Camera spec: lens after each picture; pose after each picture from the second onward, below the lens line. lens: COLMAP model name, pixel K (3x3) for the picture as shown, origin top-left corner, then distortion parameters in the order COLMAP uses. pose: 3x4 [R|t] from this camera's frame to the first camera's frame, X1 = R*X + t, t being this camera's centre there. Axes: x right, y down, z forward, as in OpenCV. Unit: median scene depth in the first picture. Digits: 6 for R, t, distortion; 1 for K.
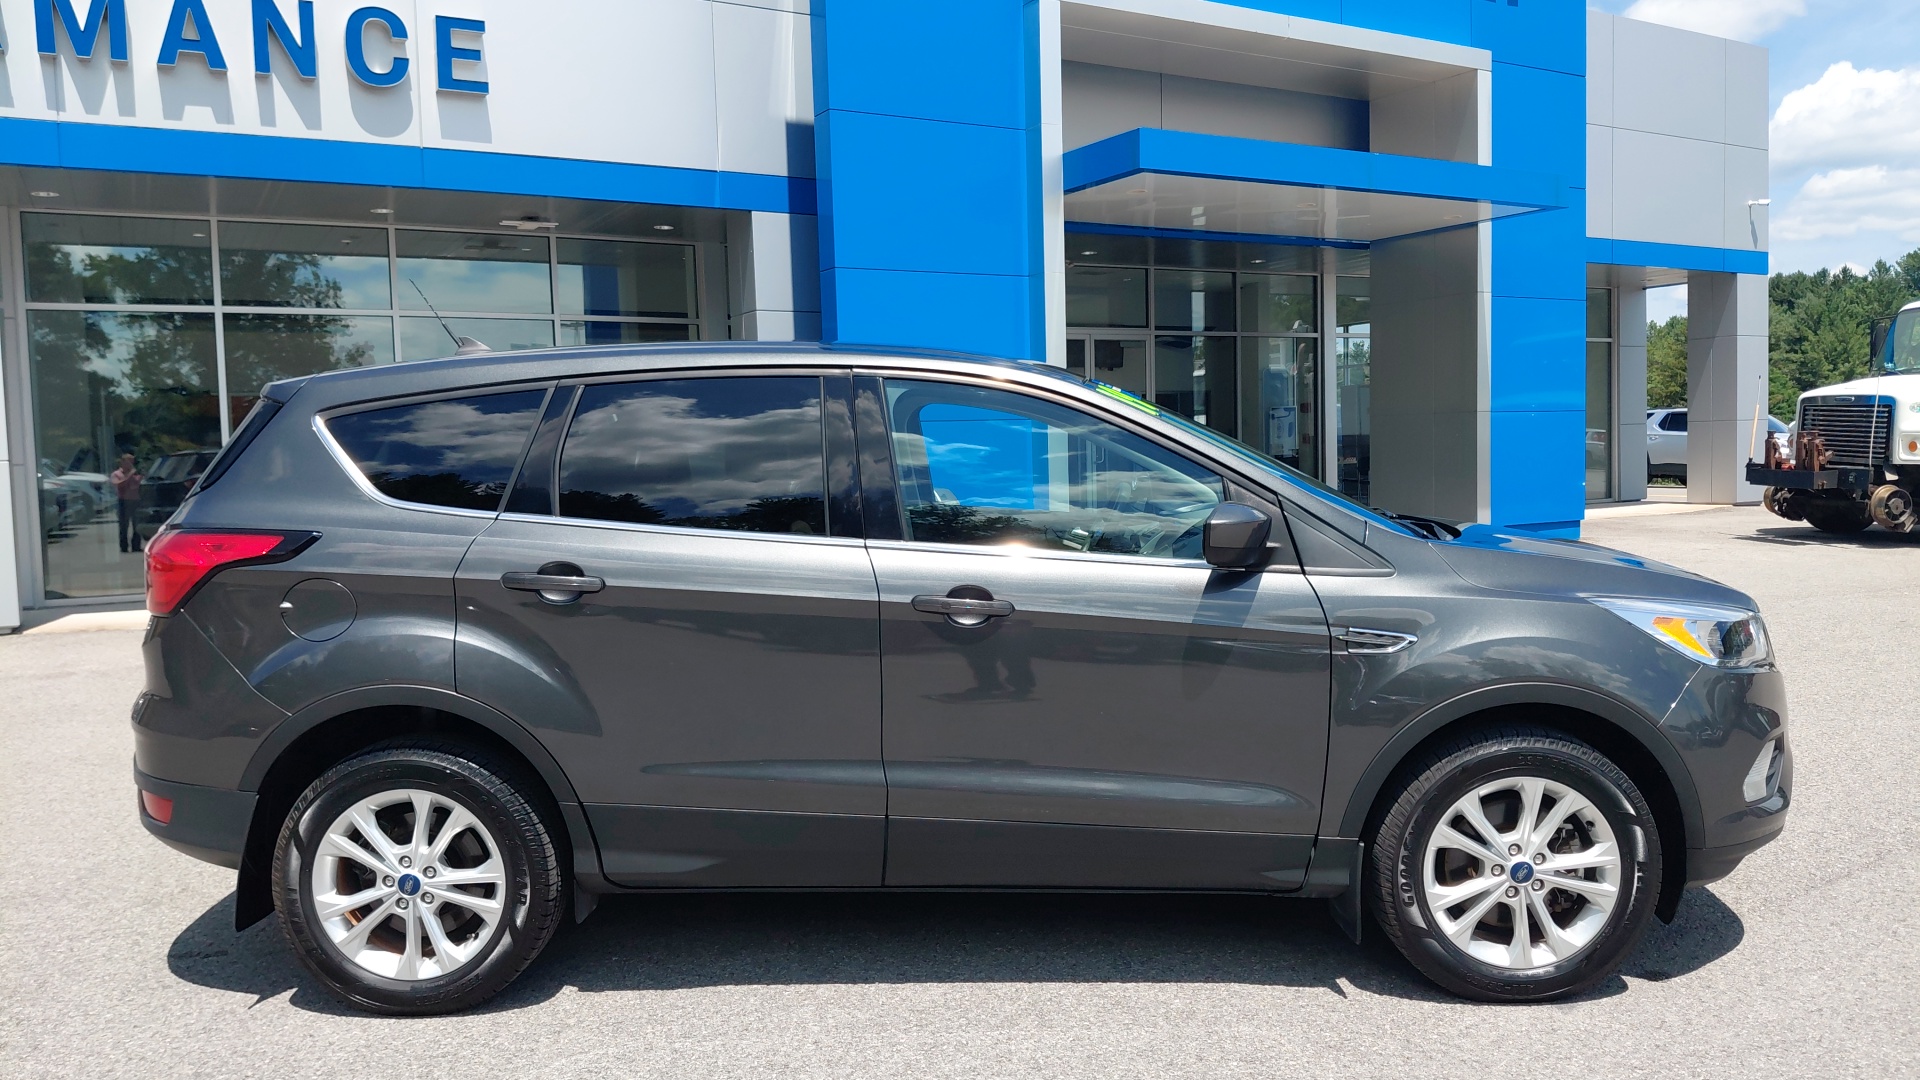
lens RADIAL K [[1446.4, 0, 956.1], [0, 1446.4, 536.5], [0, 0, 1]] dist [0.018118, -0.049297]
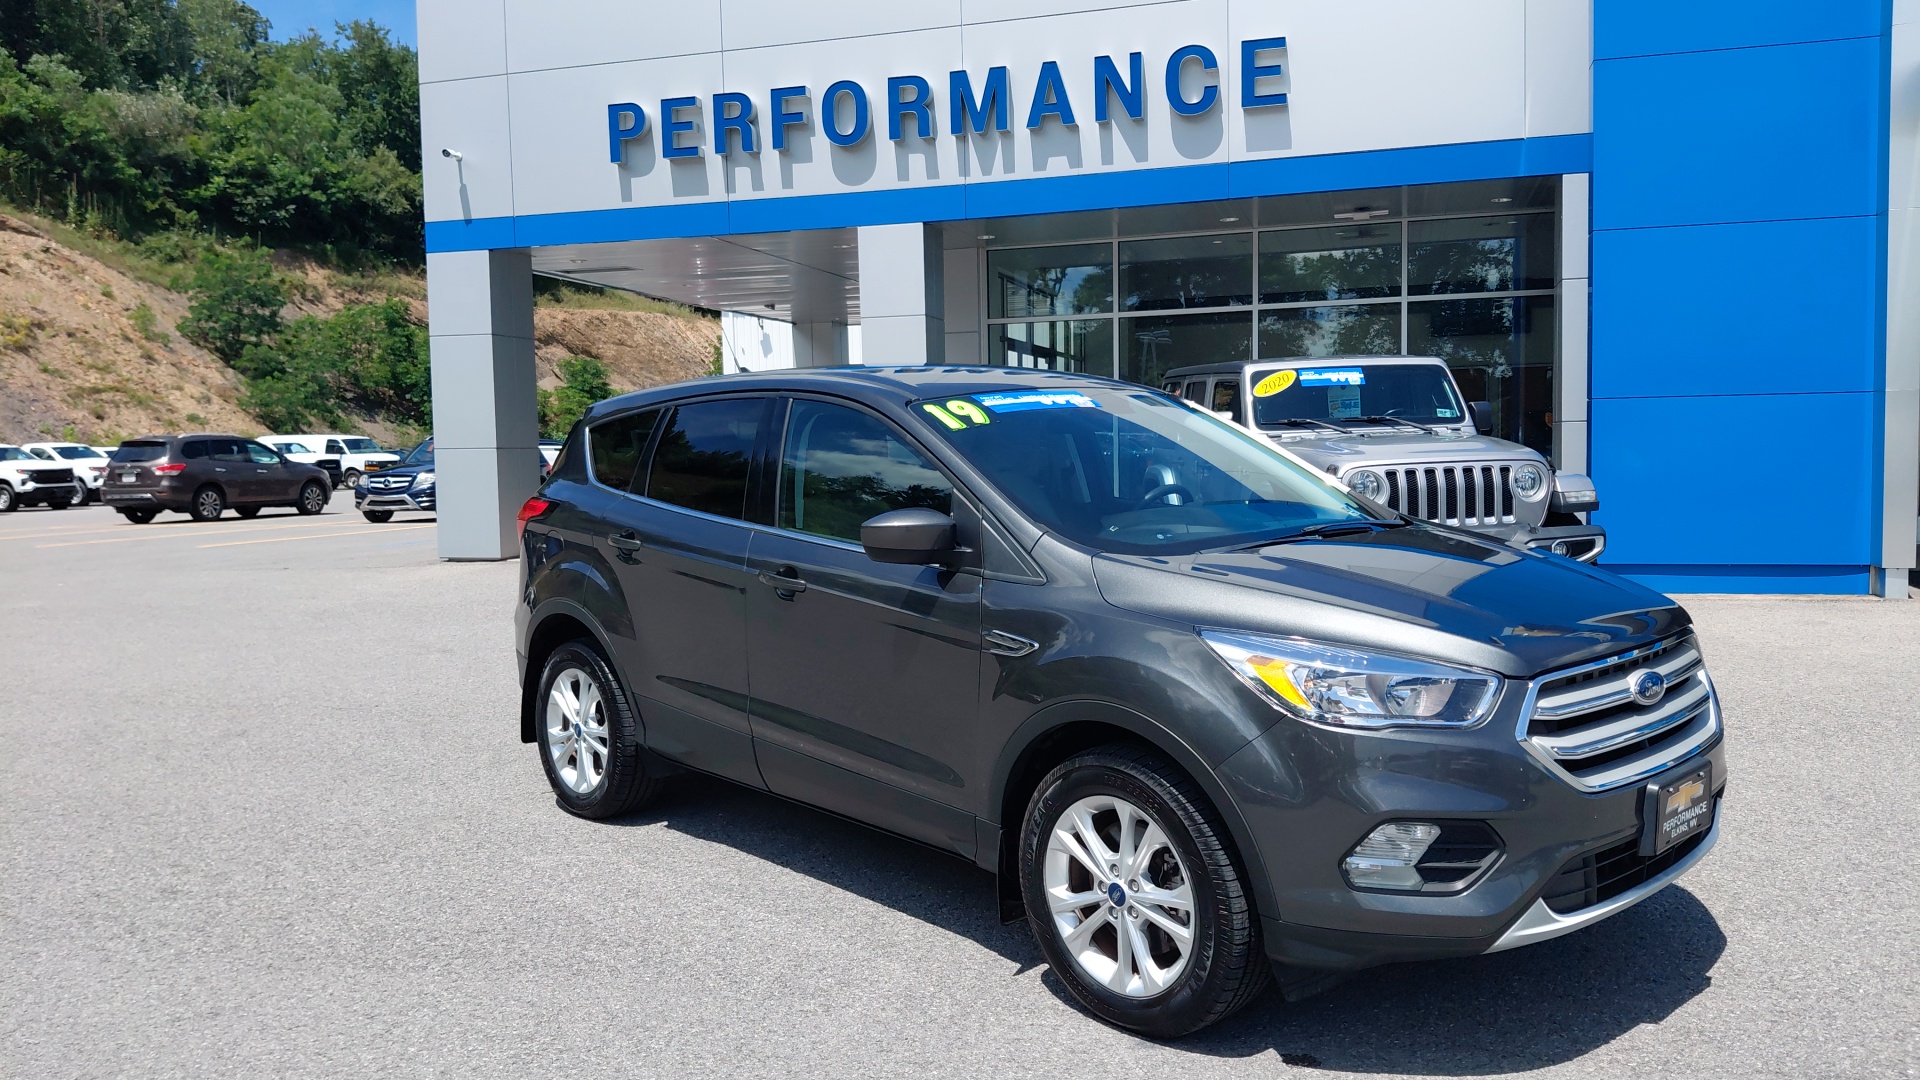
lens RADIAL K [[1446.4, 0, 956.1], [0, 1446.4, 536.5], [0, 0, 1]] dist [0.018118, -0.049297]
pose [[0.668302, 0.054207, -0.741913, 0.362027], [-0.041931, 0.998501, 0.035184, -0.010754], [0.742707, 0.007595, 0.669573, 0.100629]]
